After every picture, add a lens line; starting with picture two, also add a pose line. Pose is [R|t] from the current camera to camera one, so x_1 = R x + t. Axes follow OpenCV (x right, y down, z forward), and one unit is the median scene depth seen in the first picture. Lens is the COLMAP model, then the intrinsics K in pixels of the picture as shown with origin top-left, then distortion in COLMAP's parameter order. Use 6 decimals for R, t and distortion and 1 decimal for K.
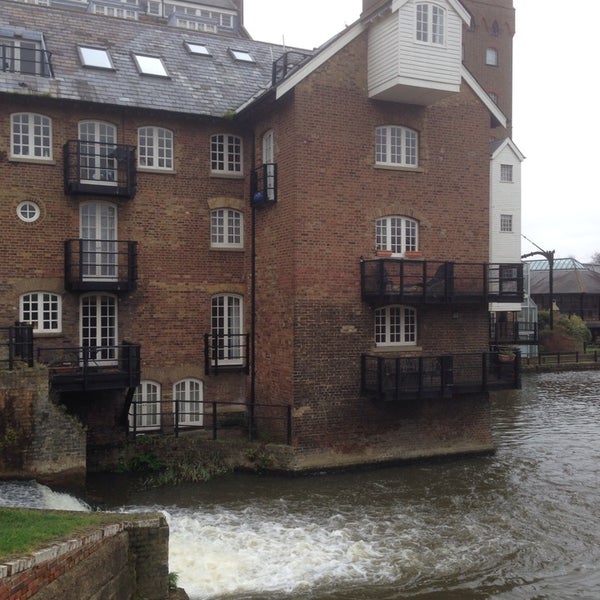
lens RADIAL K [[829.7, 0, 300.0], [0, 829.7, 300.0], [0, 0, 1]] dist [0.019522, 0.036552]
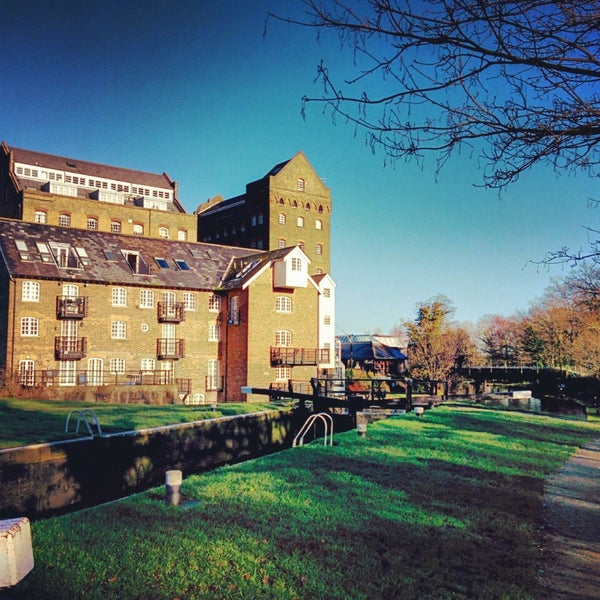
lens RADIAL K [[829.7, 0, 300.0], [0, 829.7, 300.0], [0, 0, 1]] dist [0.019522, 0.036552]
pose [[0.979263, 0.021312, 0.201469, -0.370625], [-0.006825, 0.997358, -0.072327, -0.007667], [-0.202478, 0.069452, 0.976821, -1.617943]]
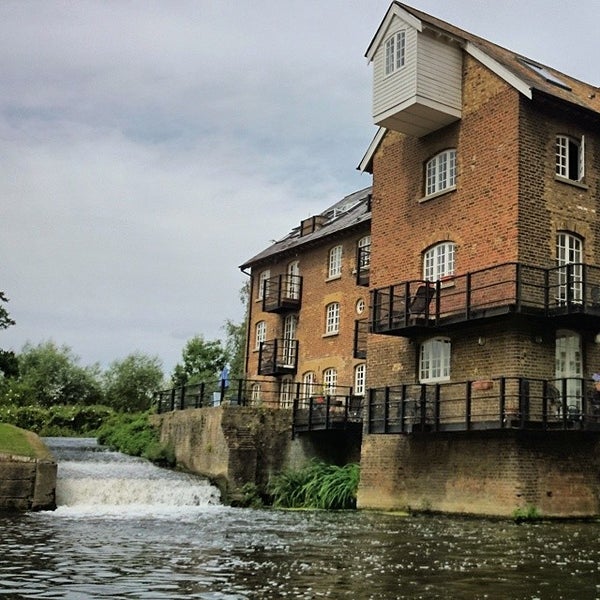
lens RADIAL K [[829.7, 0, 300.0], [0, 829.7, 300.0], [0, 0, 1]] dist [0.019522, 0.036552]
pose [[0.134851, -0.180202, -0.974342, 0.984218], [-0.037607, 0.981685, -0.186765, 0.140456], [0.990152, 0.061828, 0.125604, 0.721299]]
